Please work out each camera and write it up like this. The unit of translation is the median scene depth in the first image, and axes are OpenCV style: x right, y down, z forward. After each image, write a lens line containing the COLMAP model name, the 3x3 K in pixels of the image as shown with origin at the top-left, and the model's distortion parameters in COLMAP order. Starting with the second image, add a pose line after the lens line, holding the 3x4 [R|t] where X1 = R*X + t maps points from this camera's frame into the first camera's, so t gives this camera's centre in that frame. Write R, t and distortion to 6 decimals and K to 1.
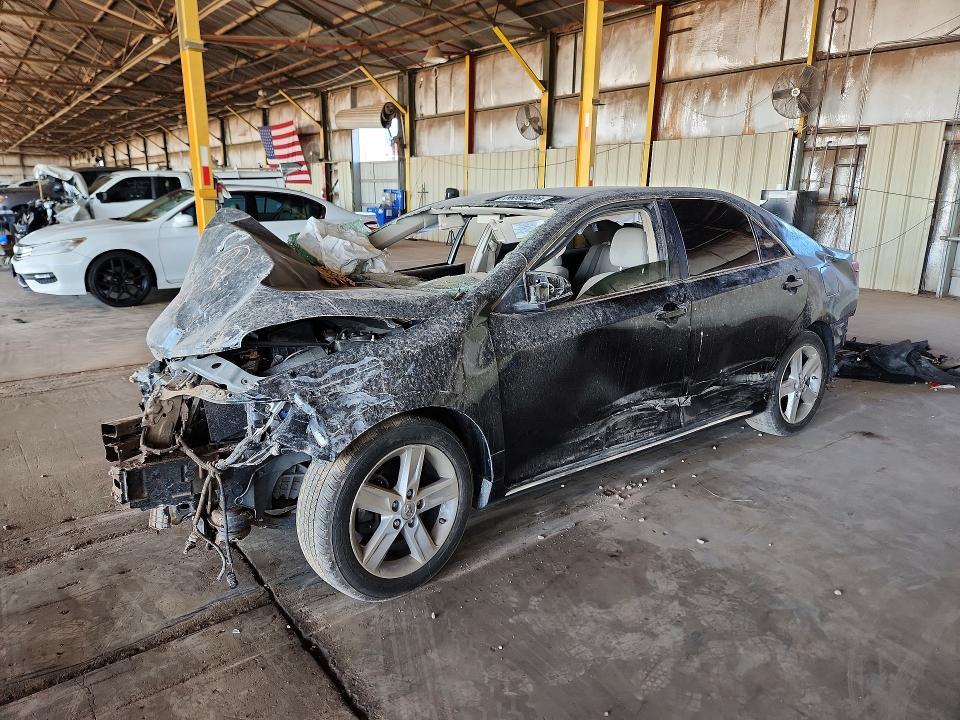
lens RADIAL K [[654.7, 0, 479.0], [0, 654.7, 361.1], [0, 0, 1]] dist [0.004834, 0.000542]
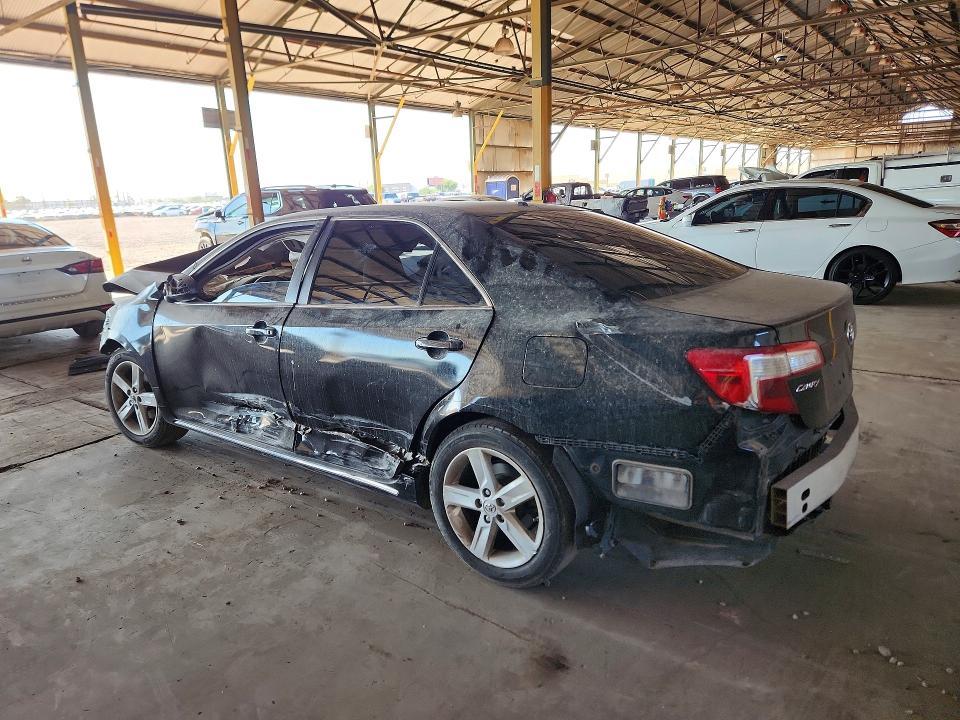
lens RADIAL K [[662.3, 0, 480.0], [0, 662.3, 360.8], [0, 0, 1]] dist [0.004628, 0.001294]
pose [[0.272317, 0.219125, -0.936925, 1.063421], [-0.204924, 0.964592, 0.166035, -0.210106], [0.940133, 0.146785, 0.307579, 0.767009]]
